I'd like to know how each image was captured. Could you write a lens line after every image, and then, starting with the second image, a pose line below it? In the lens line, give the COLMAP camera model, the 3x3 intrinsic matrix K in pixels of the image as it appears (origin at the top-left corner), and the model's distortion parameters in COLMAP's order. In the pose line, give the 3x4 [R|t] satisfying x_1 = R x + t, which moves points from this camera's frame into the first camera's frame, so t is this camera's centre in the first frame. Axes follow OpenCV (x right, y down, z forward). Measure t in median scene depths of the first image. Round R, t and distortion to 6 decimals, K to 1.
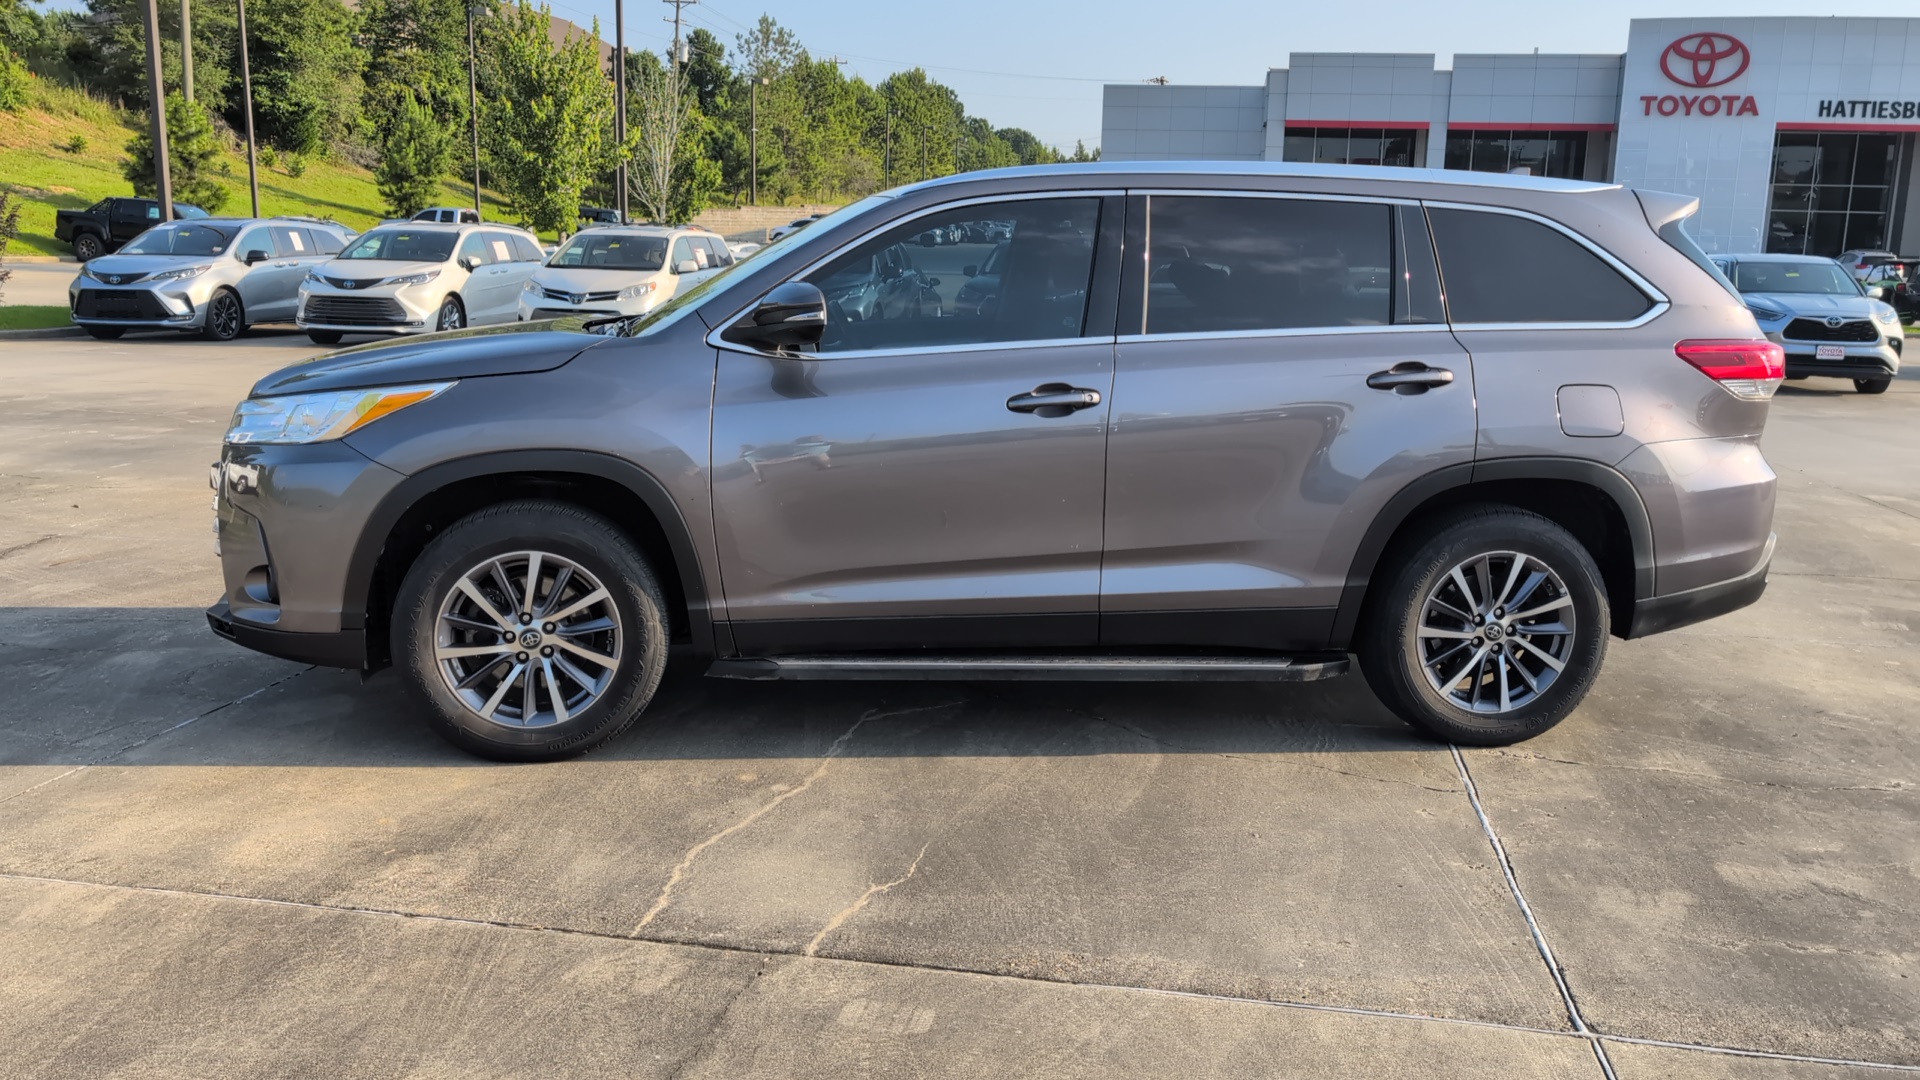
lens RADIAL K [[1588.1, 0, 962.7], [0, 1588.1, 570.4], [0, 0, 1]] dist [0.011439, -0.002506]
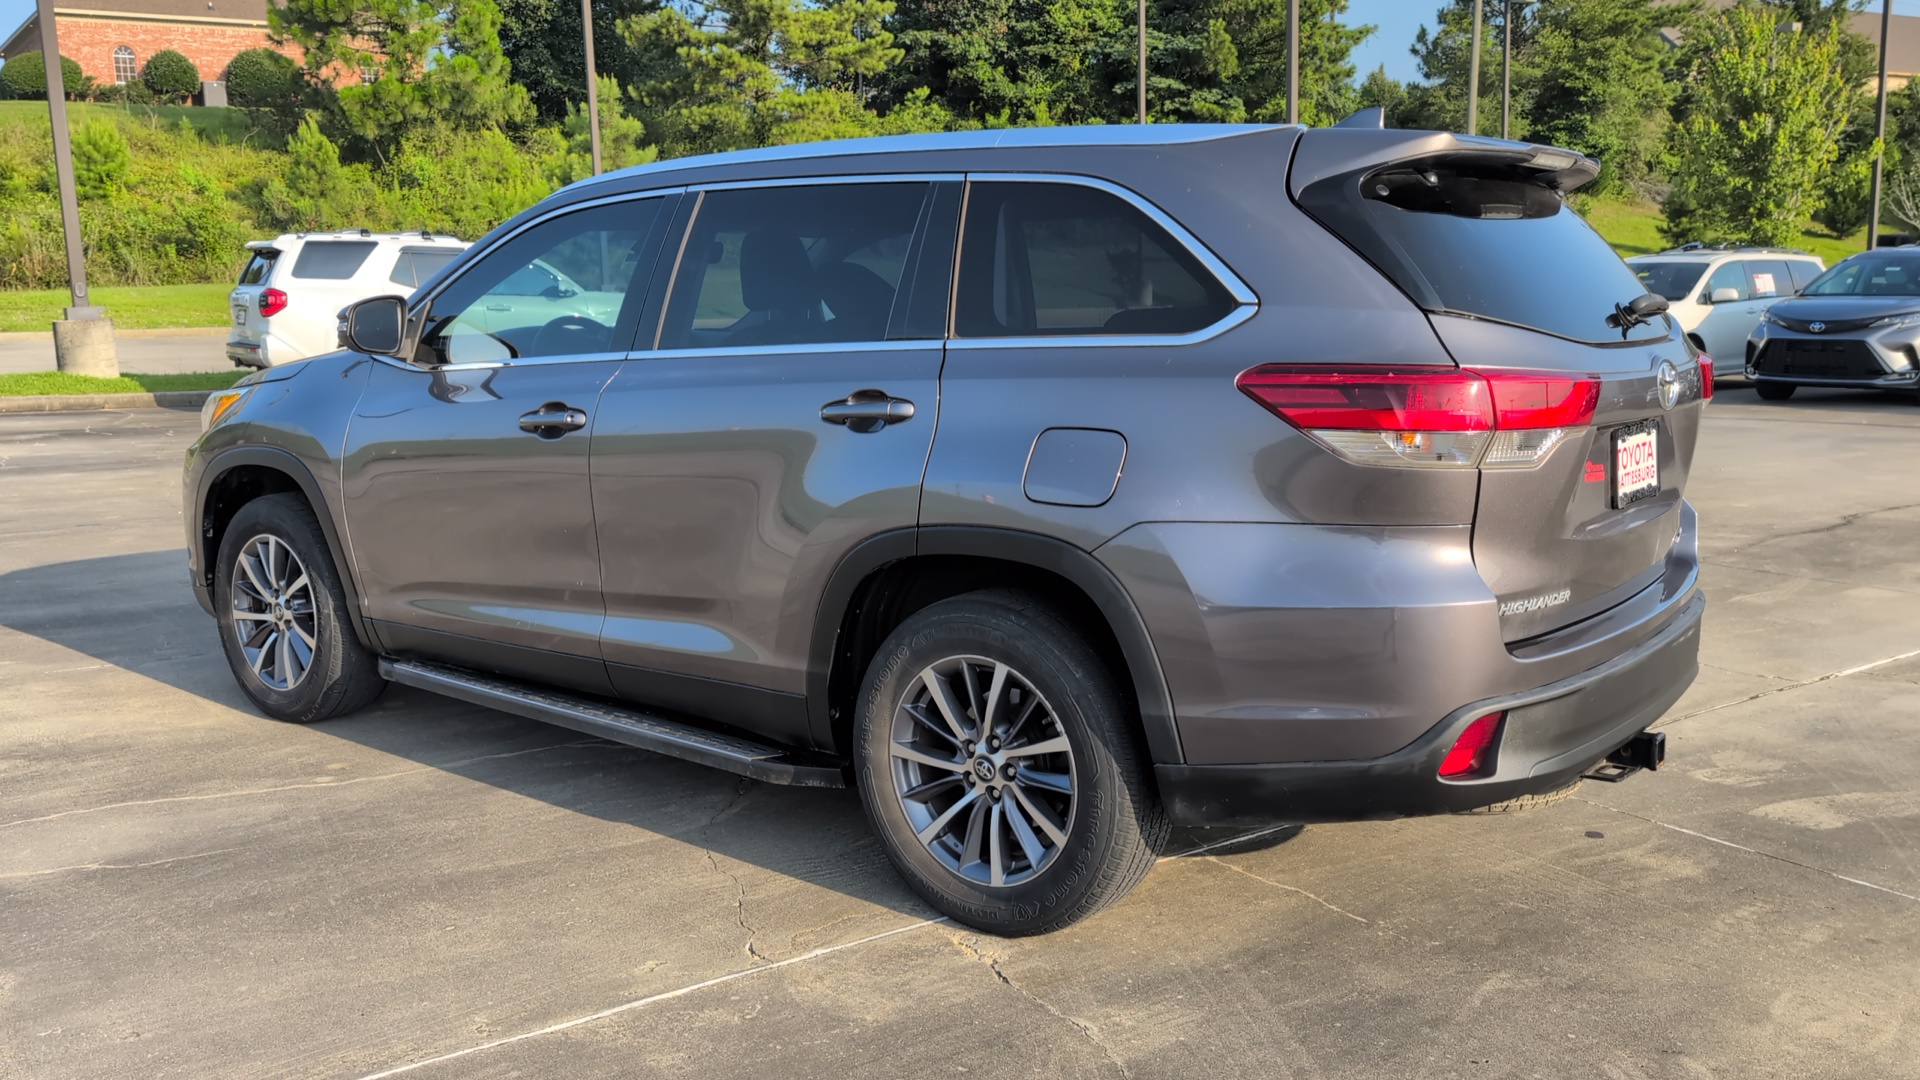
lens RADIAL K [[1626.8, 0, 1046.1], [0, 1626.8, 542.6], [0, 0, 1]] dist [0.078943, -0.165332]
pose [[0.703130, 0.083327, -0.706162, 0.857163], [-0.116676, 0.993169, 0.001019, -0.065652], [0.701424, 0.081676, 0.708049, 0.493584]]
